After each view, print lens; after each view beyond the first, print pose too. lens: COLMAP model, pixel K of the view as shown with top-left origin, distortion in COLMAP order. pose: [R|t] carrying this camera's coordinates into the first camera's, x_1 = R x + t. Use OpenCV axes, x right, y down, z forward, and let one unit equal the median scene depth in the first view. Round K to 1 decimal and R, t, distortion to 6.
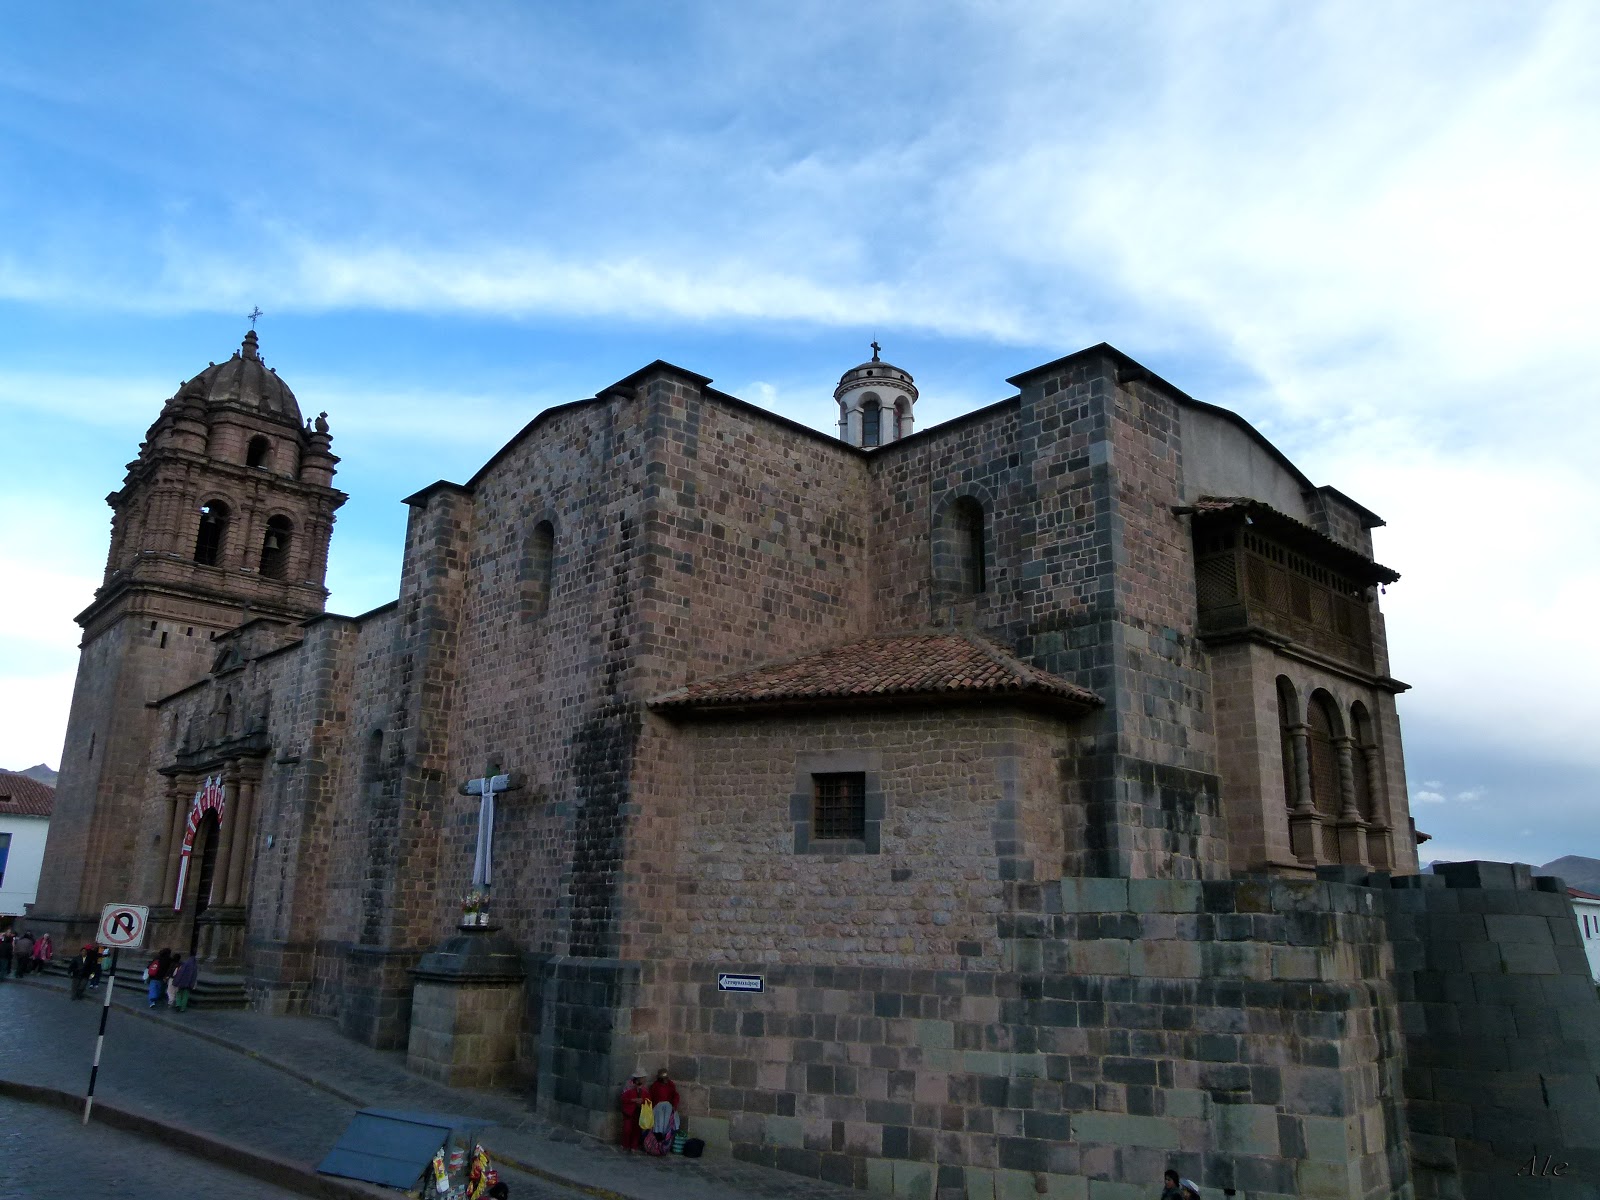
lens RADIAL K [[1131.3, 0, 800.0], [0, 1131.3, 600.0], [0, 0, 1]] dist [0.003966, 0.000242]
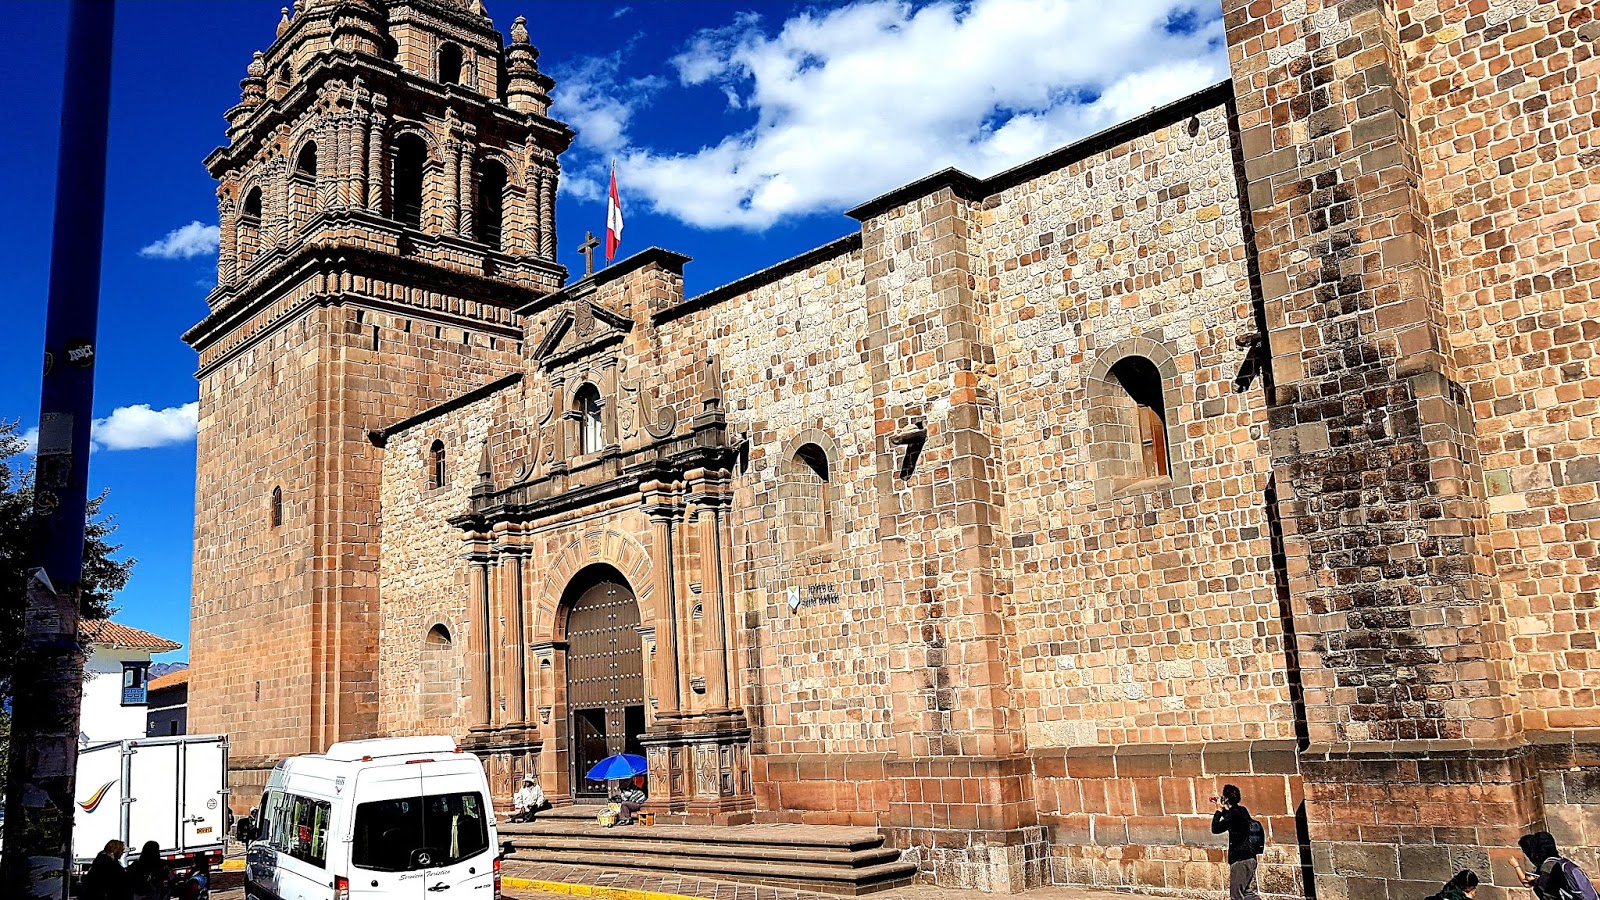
lens RADIAL K [[1186.8, 0, 800.0], [0, 1186.8, 450.0], [0, 0, 1]] dist [0.008183, 0.002758]
pose [[0.994715, -0.066025, 0.078631, -0.548632], [0.061677, 0.996496, 0.056492, 0.111064], [-0.082086, -0.051343, 0.995302, 0.424765]]
